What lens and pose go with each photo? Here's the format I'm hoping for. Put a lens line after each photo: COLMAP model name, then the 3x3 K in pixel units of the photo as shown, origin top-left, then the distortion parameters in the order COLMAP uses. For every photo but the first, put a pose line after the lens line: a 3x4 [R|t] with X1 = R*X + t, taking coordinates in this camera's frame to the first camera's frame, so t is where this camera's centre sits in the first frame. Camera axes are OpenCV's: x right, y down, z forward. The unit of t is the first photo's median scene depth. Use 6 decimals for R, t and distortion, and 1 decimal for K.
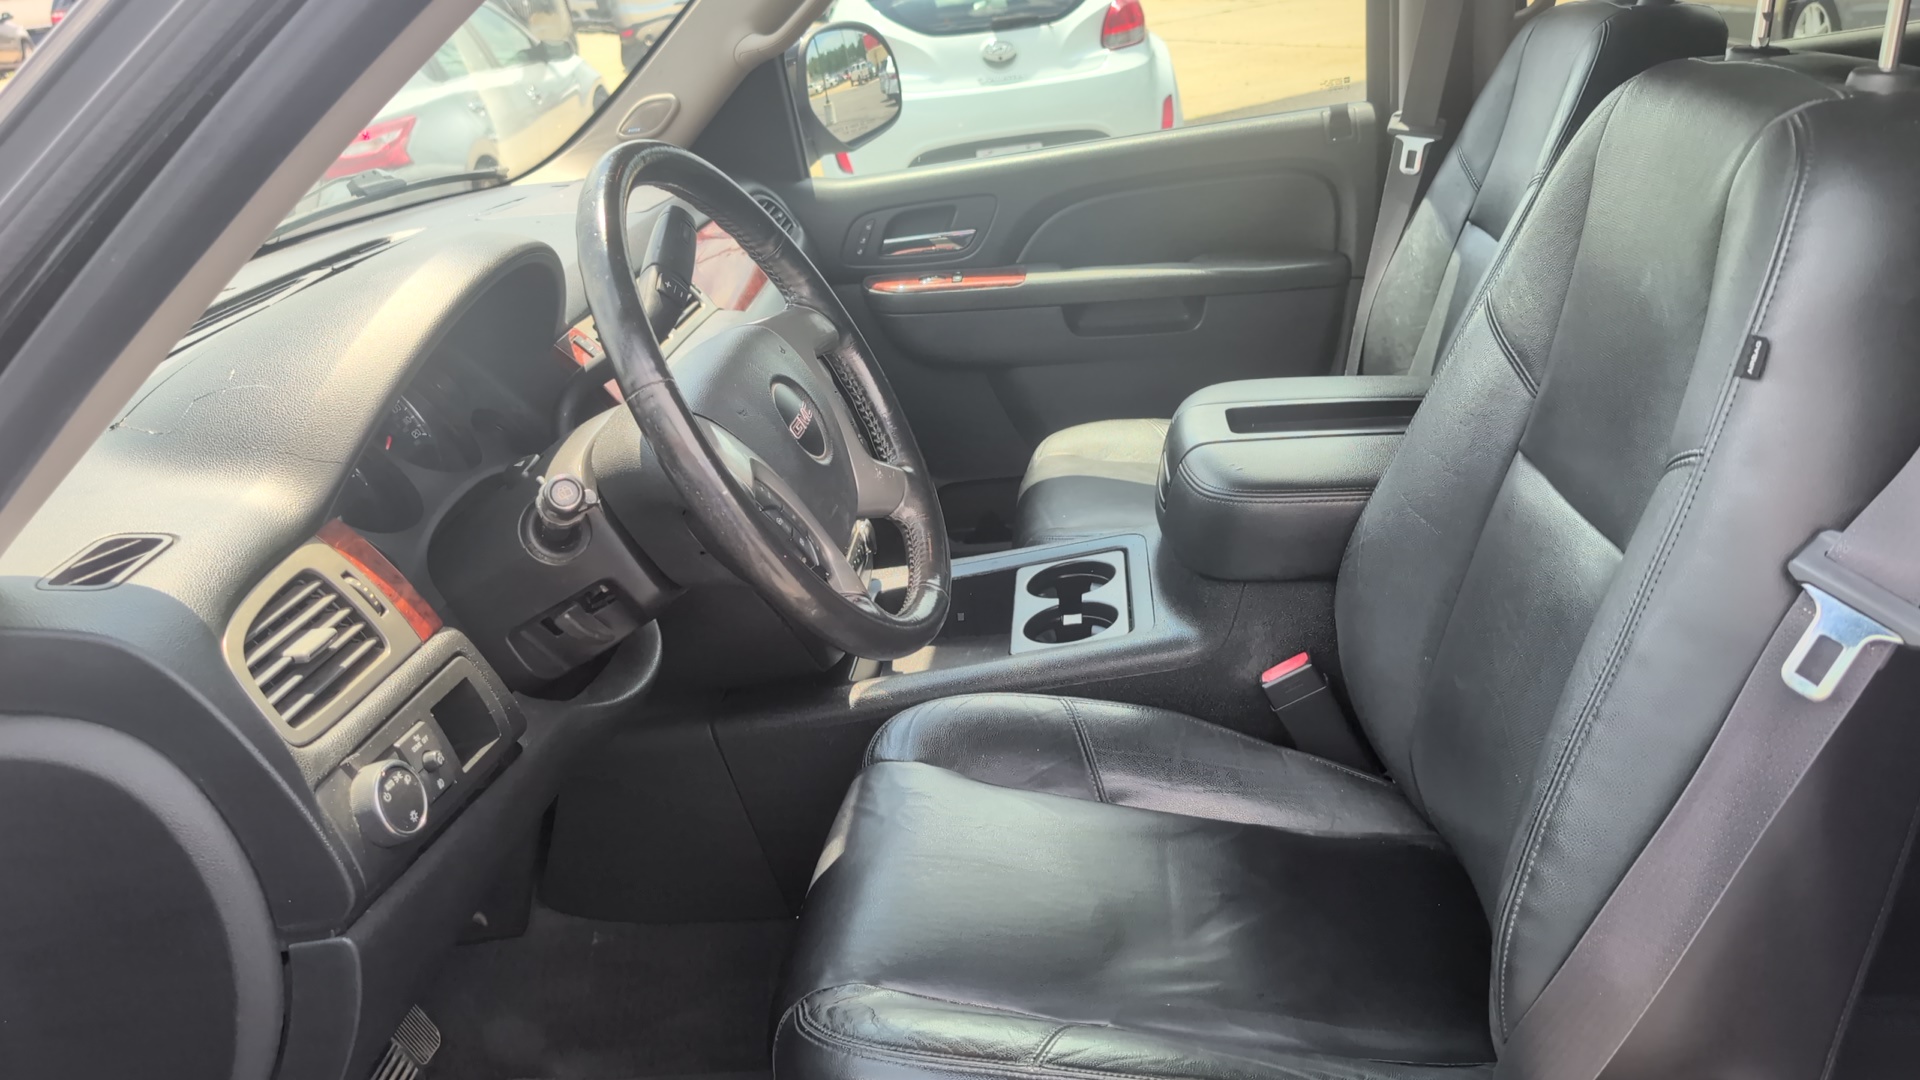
lens RADIAL K [[1656.1, 0, 966.4], [0, 1656.1, 549.5], [0, 0, 1]] dist [0.051322, -0.105045]
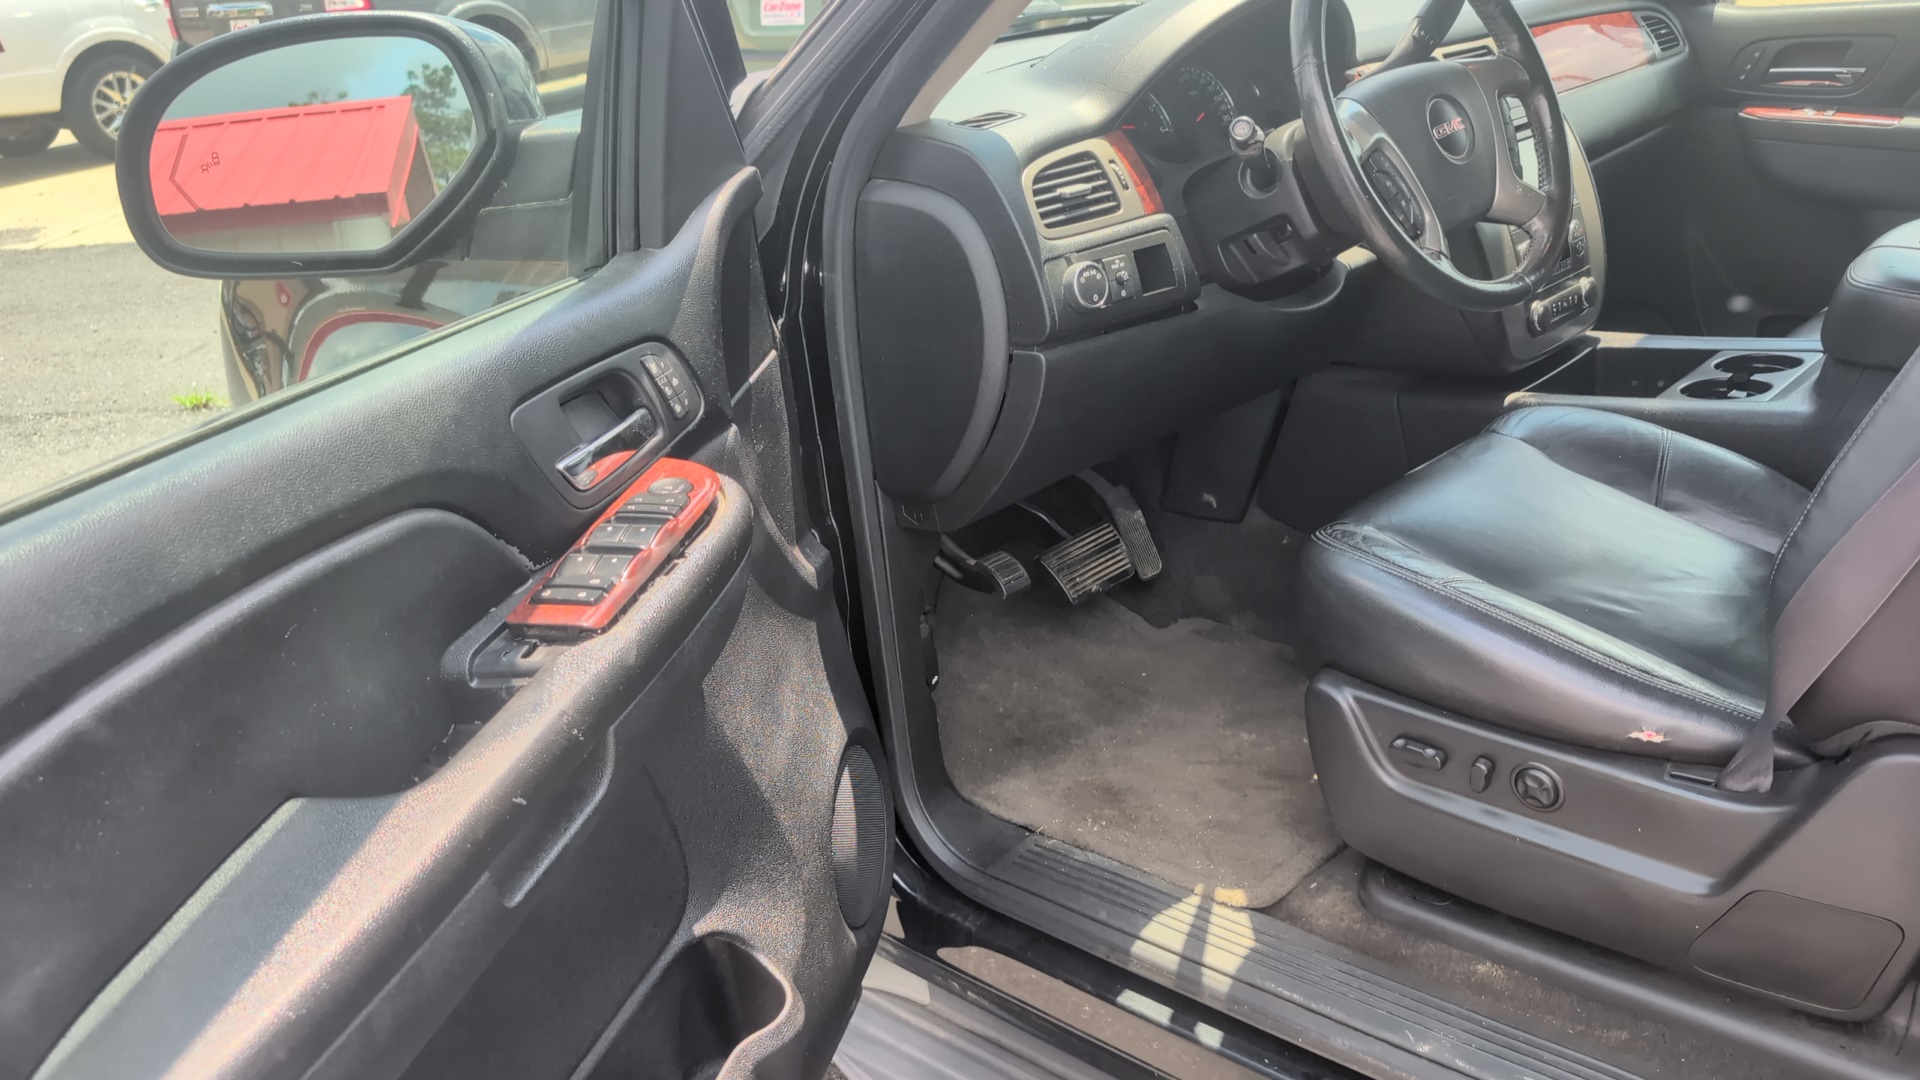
lens RADIAL K [[1656.1, 0, 968.8], [0, 1656.1, 528.8], [0, 0, 1]] dist [0.051322, -0.105045]
pose [[0.800262, 0.275252, -0.532745, 0.481552], [-0.234230, 0.961331, 0.144841, 0.158773], [0.552012, 0.008874, 0.833789, -0.428976]]
